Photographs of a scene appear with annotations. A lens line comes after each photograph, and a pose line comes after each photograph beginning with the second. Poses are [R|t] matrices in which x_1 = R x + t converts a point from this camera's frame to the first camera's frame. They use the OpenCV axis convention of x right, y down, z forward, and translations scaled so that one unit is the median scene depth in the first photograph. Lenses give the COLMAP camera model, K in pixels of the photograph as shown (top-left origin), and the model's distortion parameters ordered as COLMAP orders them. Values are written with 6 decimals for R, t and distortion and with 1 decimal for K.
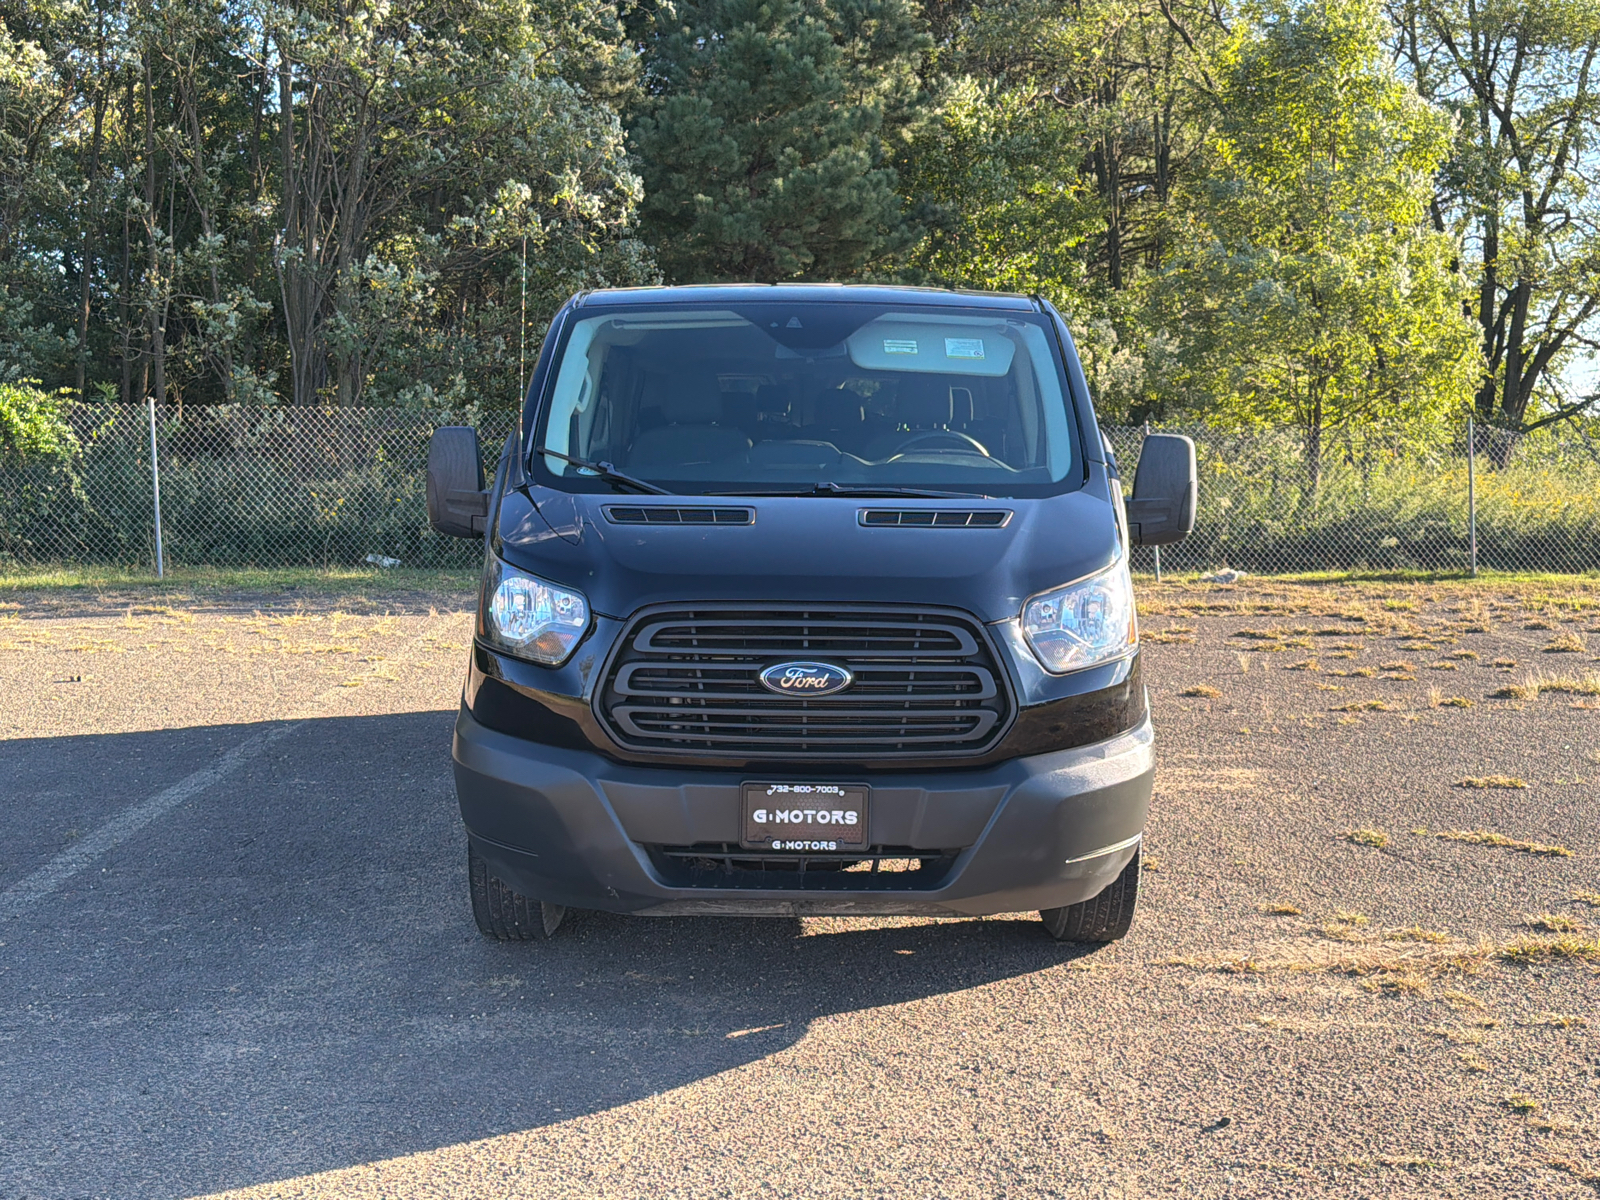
lens RADIAL K [[1719.6, 0, 806.3], [0, 1719.6, 604.0], [0, 0, 1]] dist [0.190104, -0.440491]
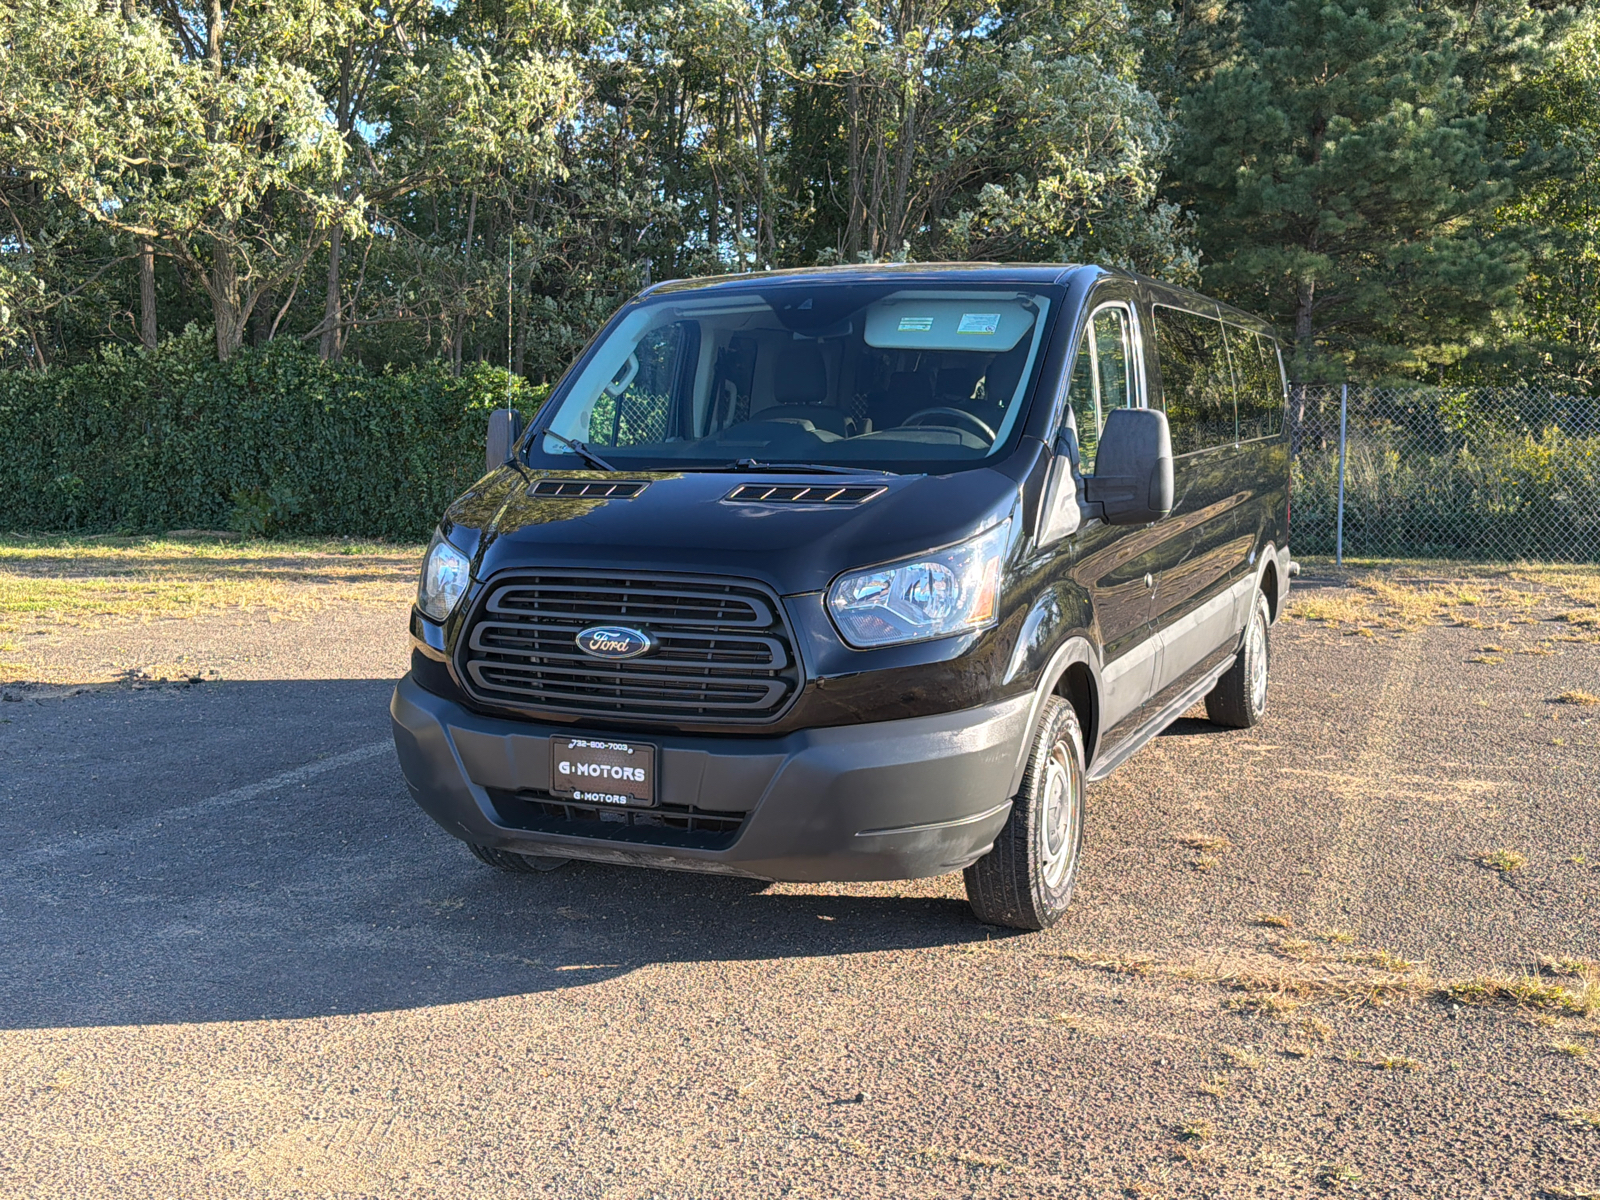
lens RADIAL K [[1719.6, 0, 806.3], [0, 1719.6, 604.0], [0, 0, 1]] dist [0.190104, -0.440491]
pose [[0.917926, 0.033592, -0.395326, 0.521775], [-0.029203, 0.999427, 0.017117, -0.002066], [0.395674, -0.004167, 0.918381, 0.066237]]
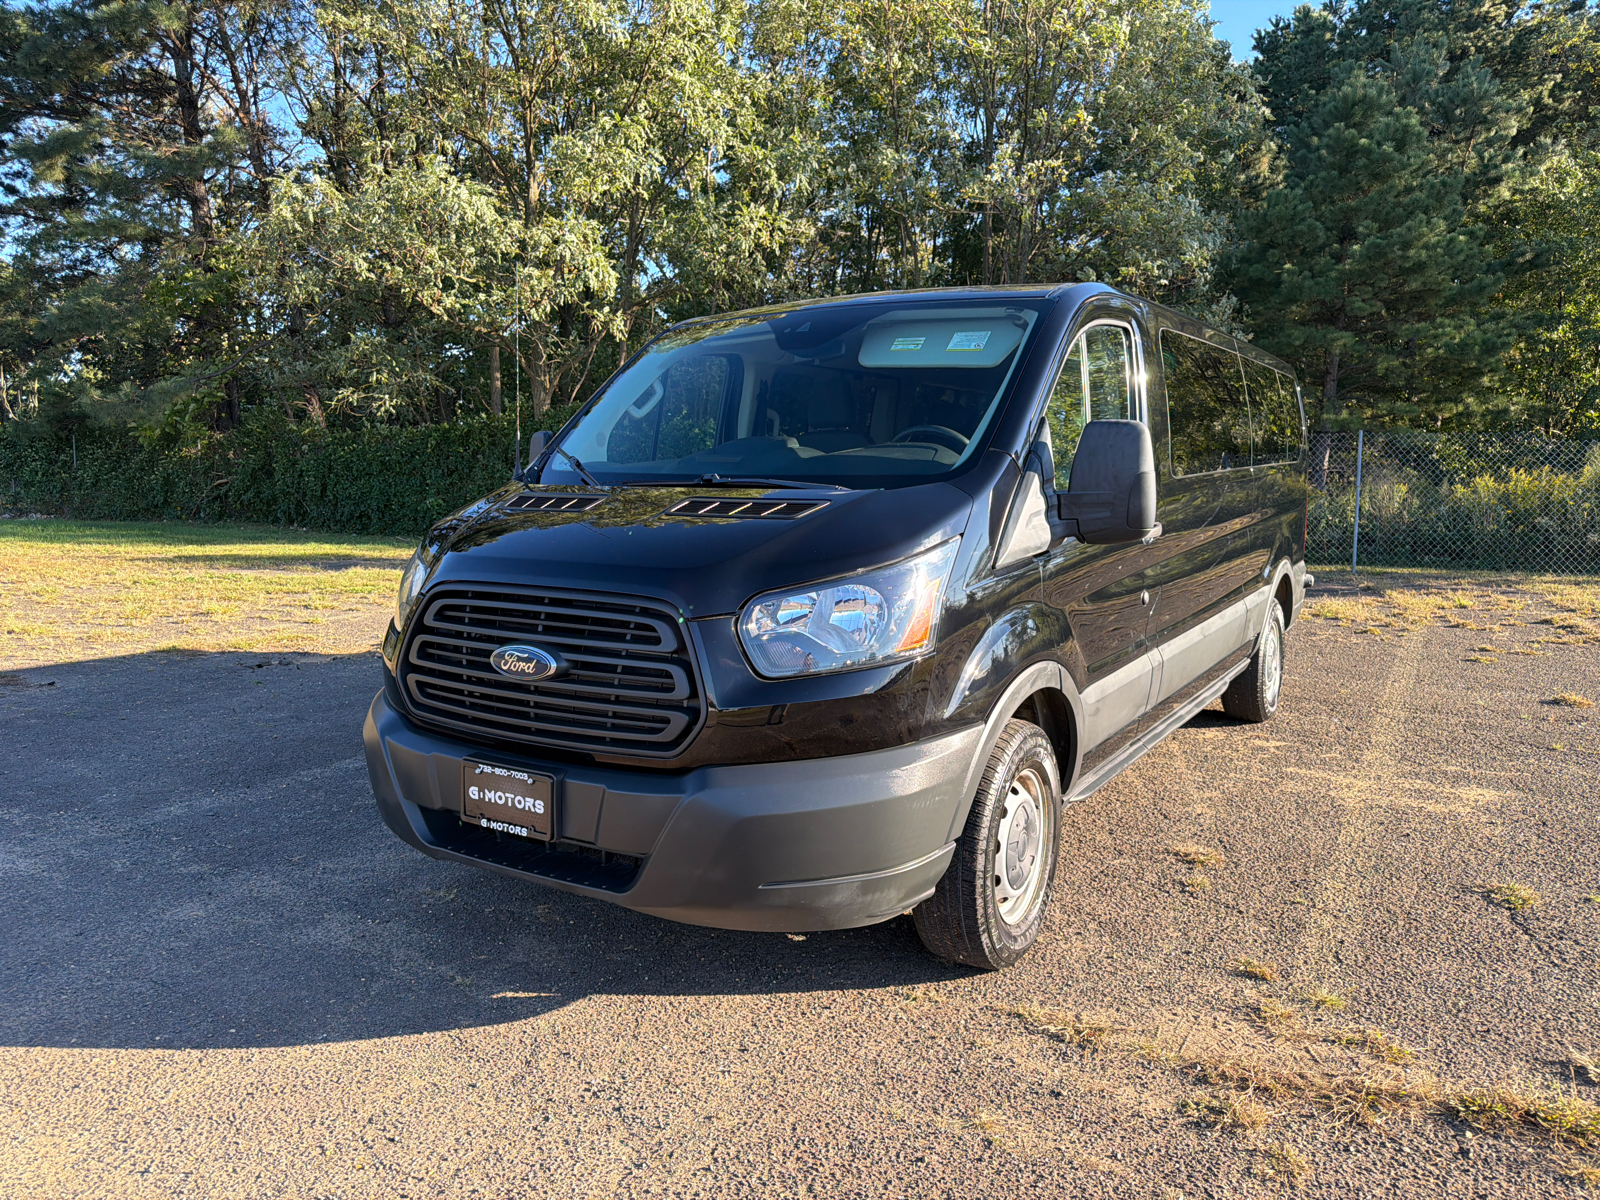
lens RADIAL K [[1153.0, 0, 795.8], [0, 1153.0, 570.1], [0, 0, 1]] dist [0.006898, -0.005534]
pose [[0.844089, 0.040583, -0.534665, 0.485960], [-0.042855, 0.999048, 0.008175, -0.022950], [0.534488, 0.016013, 0.845025, 0.504326]]
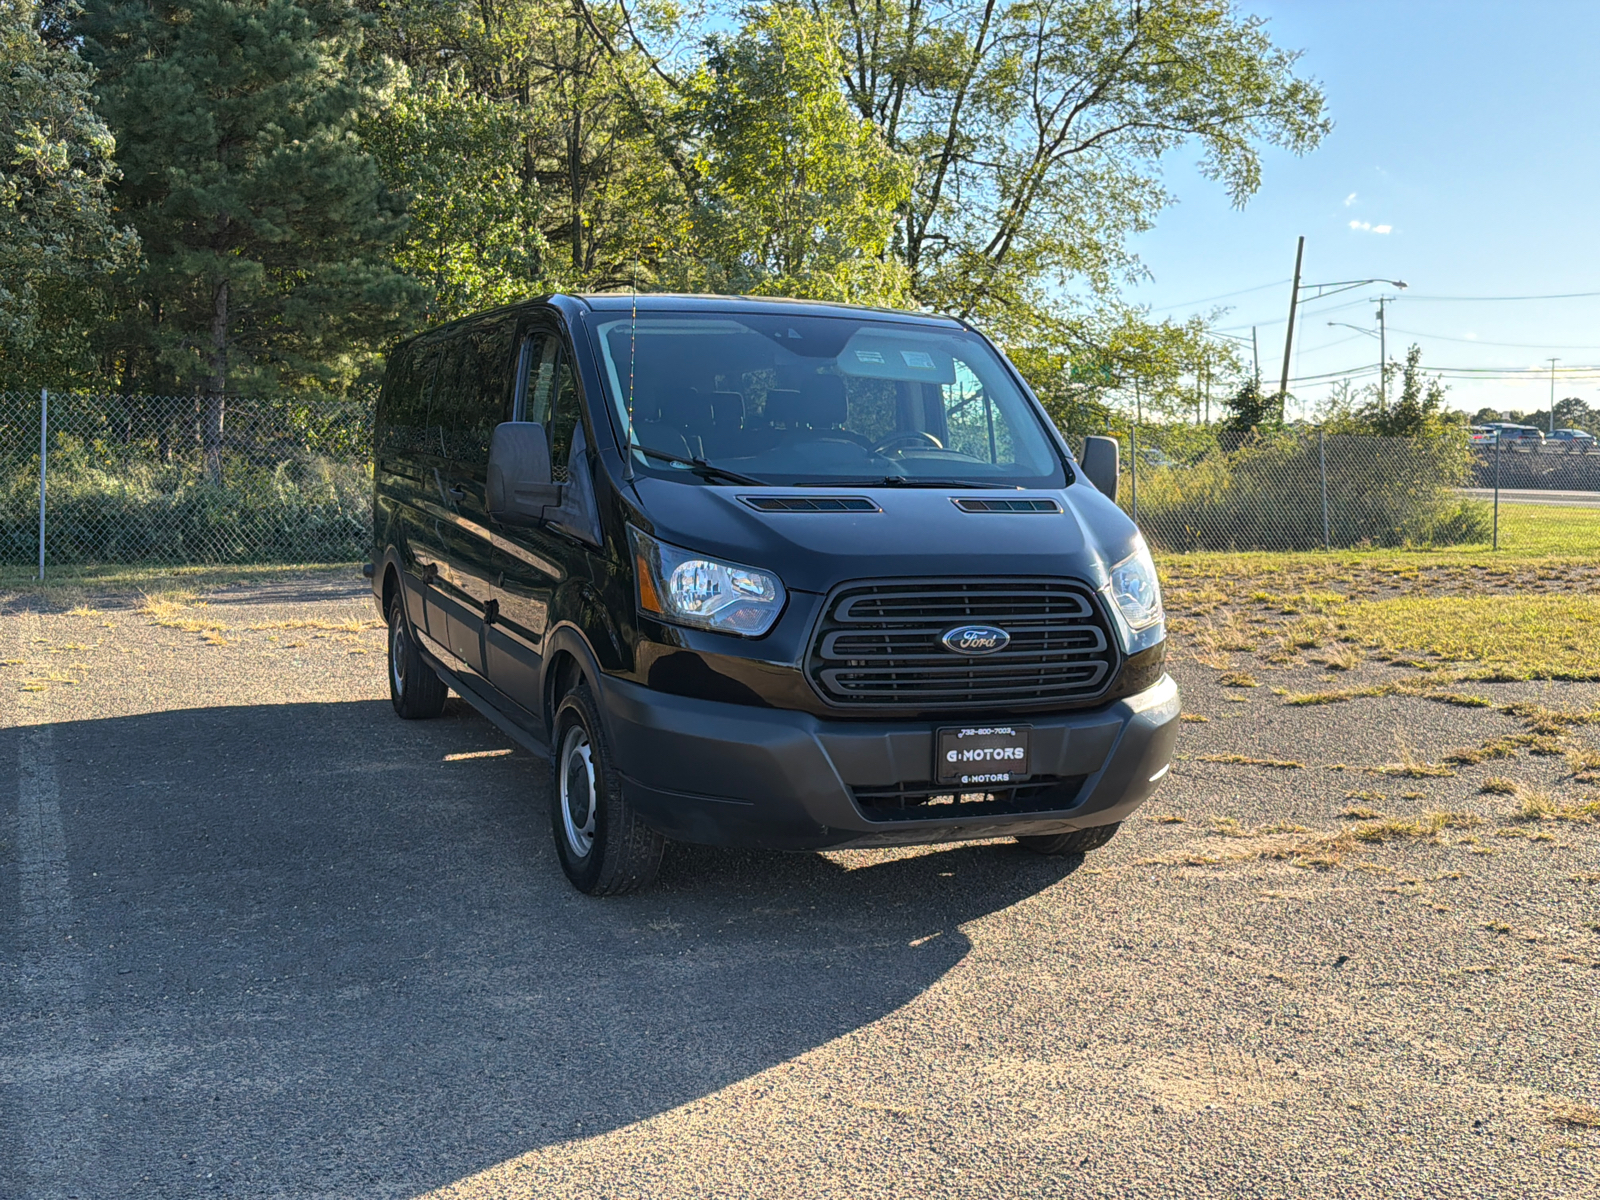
lens RADIAL K [[1719.6, 0, 806.3], [0, 1719.6, 604.0], [0, 0, 1]] dist [0.190104, -0.440491]
pose [[0.926169, -0.027209, 0.376125, -0.550333], [0.025133, 0.999630, 0.010427, 0.002996], [-0.376269, -0.000204, 0.926510, -0.063774]]
